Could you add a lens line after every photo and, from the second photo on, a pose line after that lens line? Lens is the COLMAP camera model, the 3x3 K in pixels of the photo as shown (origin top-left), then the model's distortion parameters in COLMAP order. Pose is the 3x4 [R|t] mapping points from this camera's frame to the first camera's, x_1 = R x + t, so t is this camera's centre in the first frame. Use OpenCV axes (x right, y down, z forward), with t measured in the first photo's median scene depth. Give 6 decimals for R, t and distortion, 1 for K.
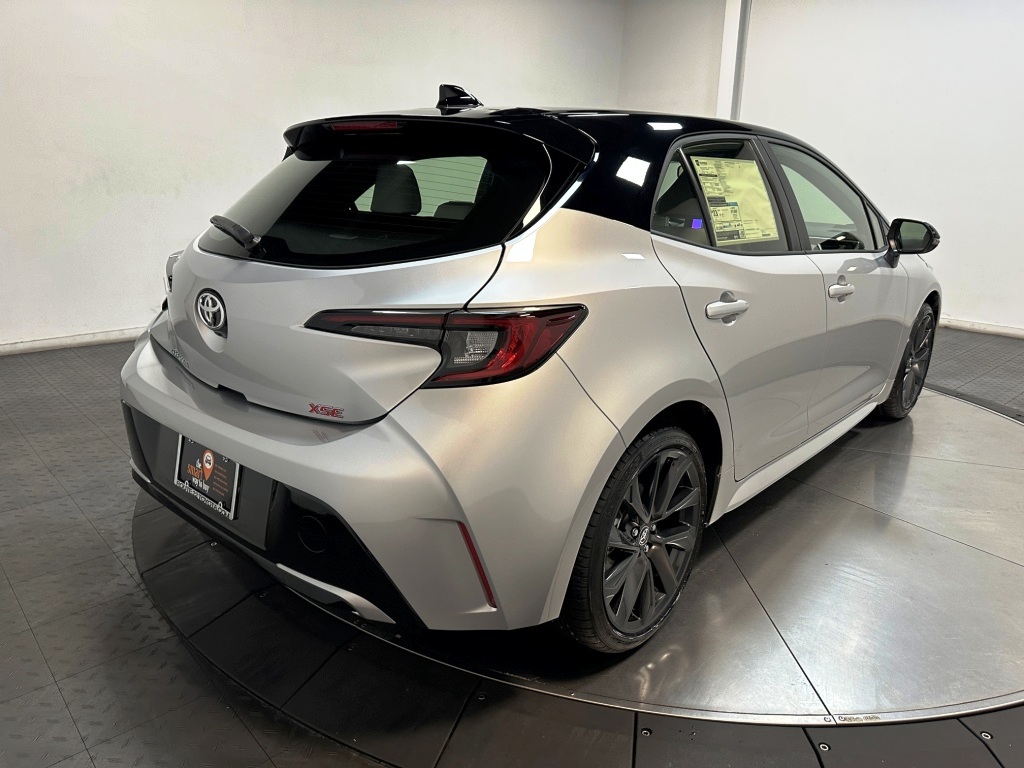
lens RADIAL K [[725.4, 0, 517.9], [0, 725.4, 391.9], [0, 0, 1]] dist [0.023168, -0.033038]
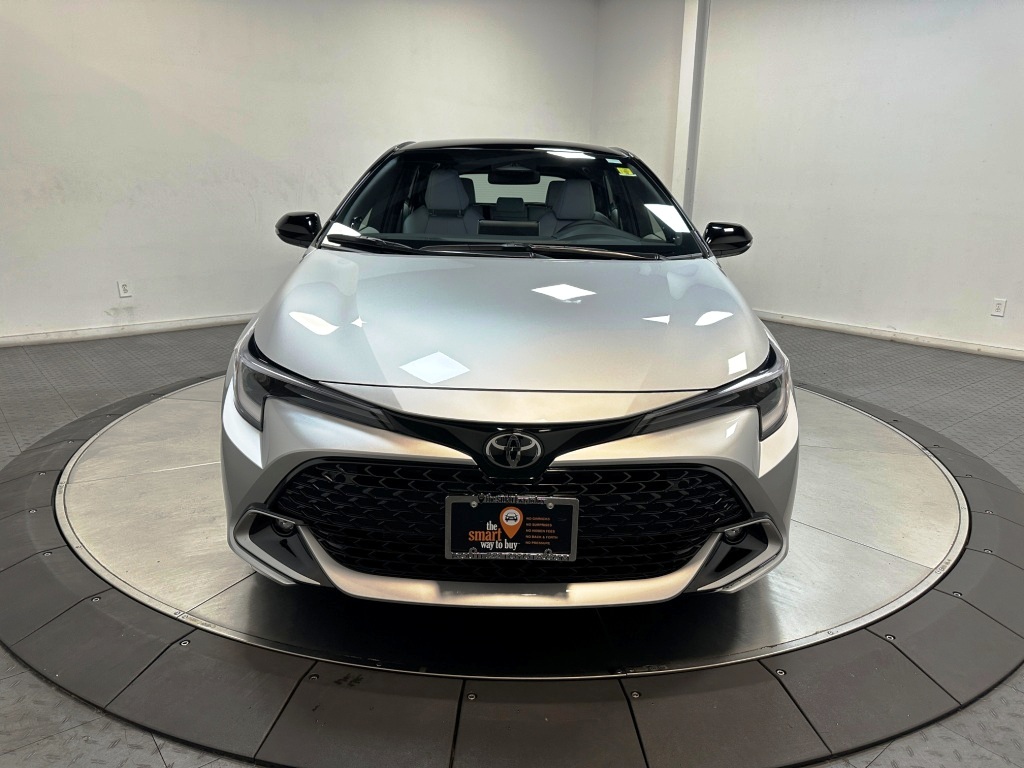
lens RADIAL K [[725.4, 0, 521.5], [0, 725.4, 392.2], [0, 0, 1]] dist [0.023168, -0.033038]
pose [[0.998586, 0.017046, -0.050347, 0.273786], [-0.018323, 0.999519, -0.025022, 0.033316], [0.049896, 0.025909, 0.998418, -0.039292]]
